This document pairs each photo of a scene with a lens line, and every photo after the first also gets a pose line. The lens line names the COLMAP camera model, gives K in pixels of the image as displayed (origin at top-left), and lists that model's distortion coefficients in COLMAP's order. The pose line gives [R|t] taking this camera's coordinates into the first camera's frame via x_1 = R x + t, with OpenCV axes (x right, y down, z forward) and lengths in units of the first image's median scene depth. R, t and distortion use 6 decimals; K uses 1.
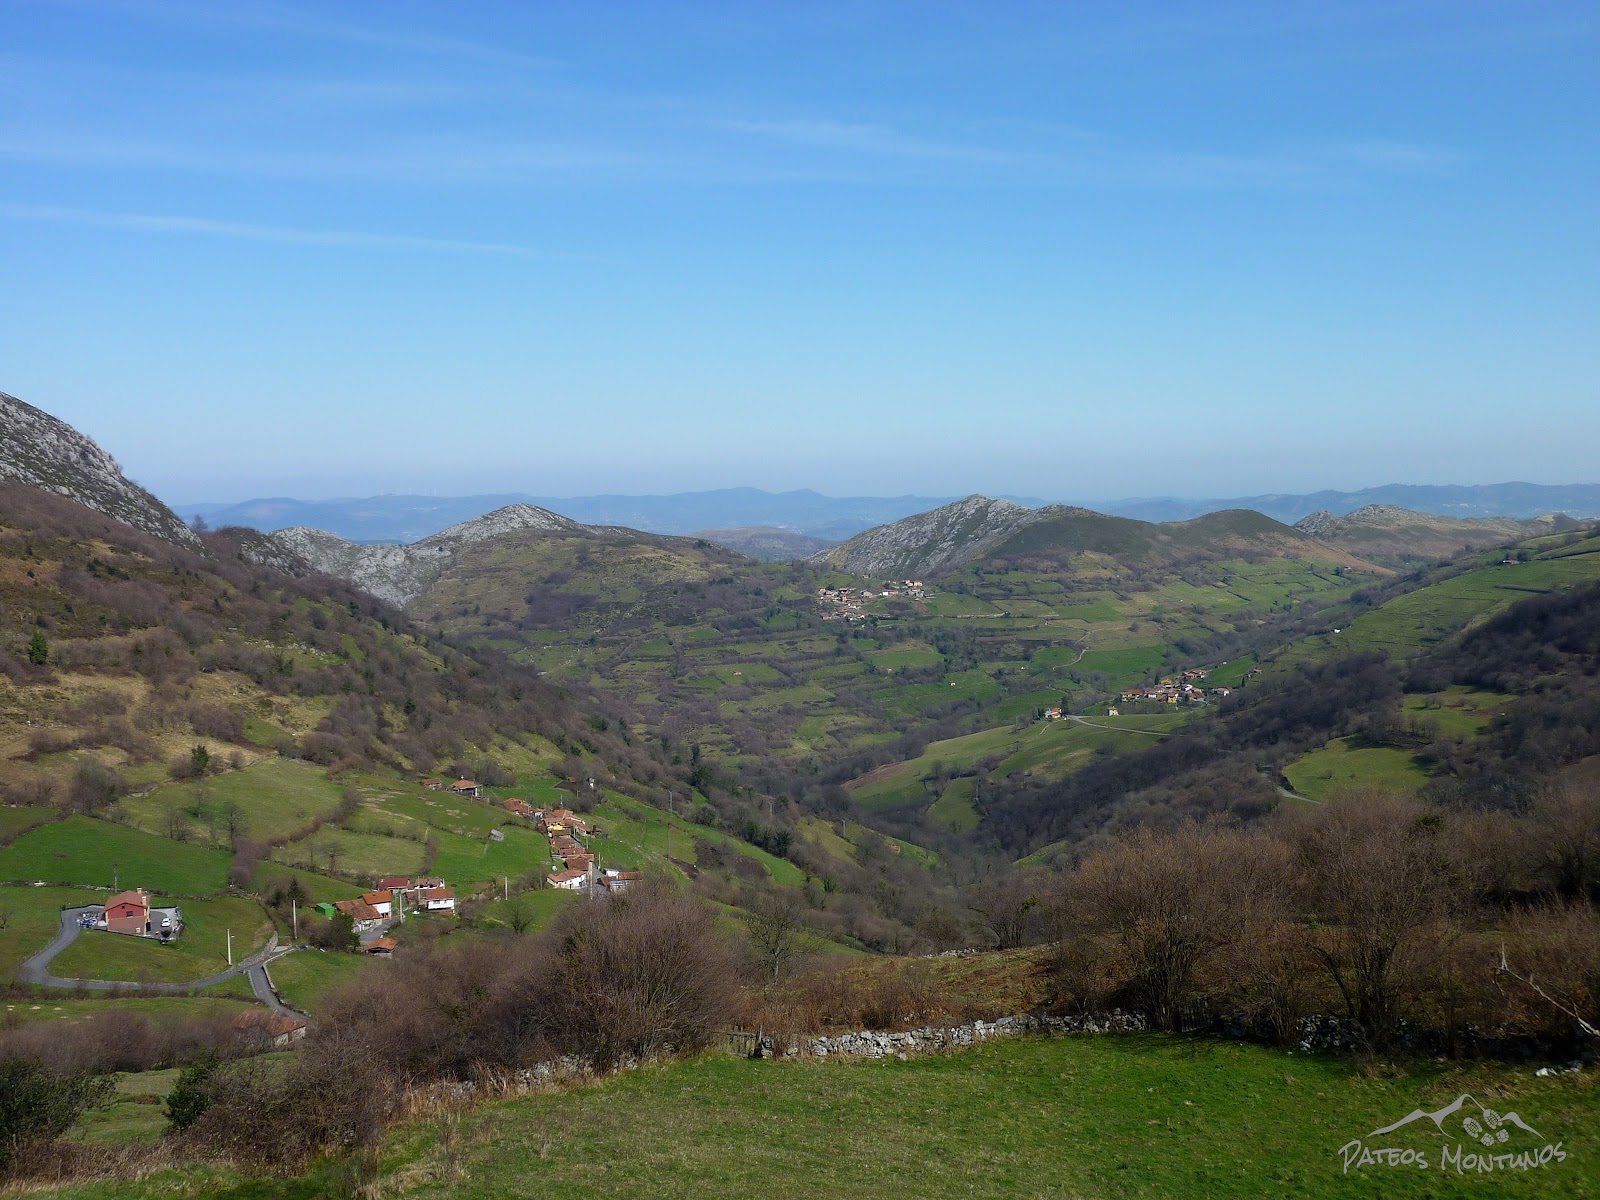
lens RADIAL K [[1229.8, 0, 804.1], [0, 1229.8, 624.8], [0, 0, 1]] dist [-0.031512, -0.011799]
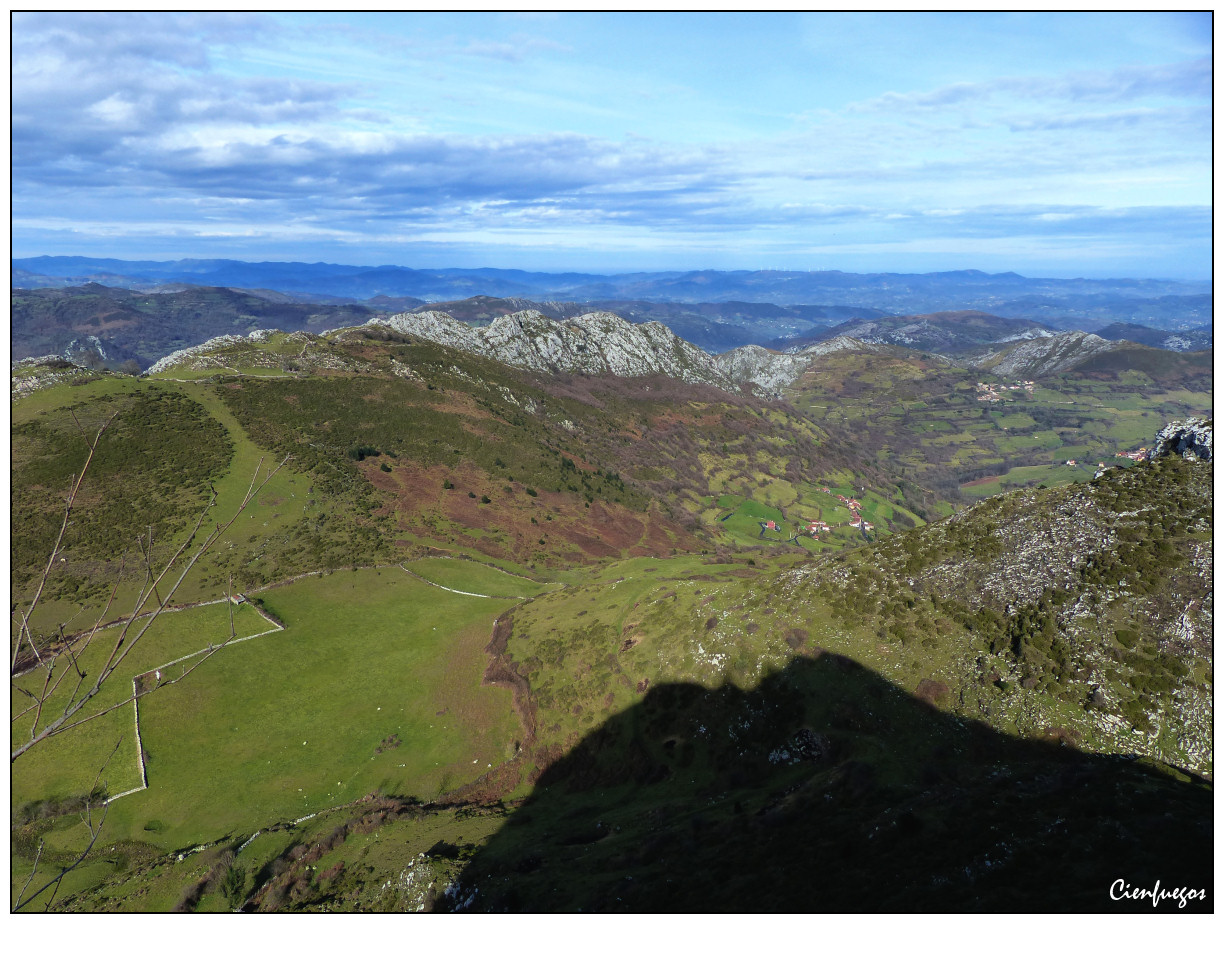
lens RADIAL K [[1258.5, 0, 612.0], [0, 1258.5, 477.0], [0, 0, 1]] dist [-0.009991, 0.018601]
pose [[0.929552, 0.129774, -0.345097, 0.206519], [-0.044811, 0.968833, 0.243629, -0.399070], [0.365958, -0.211002, 0.906395, -1.312654]]
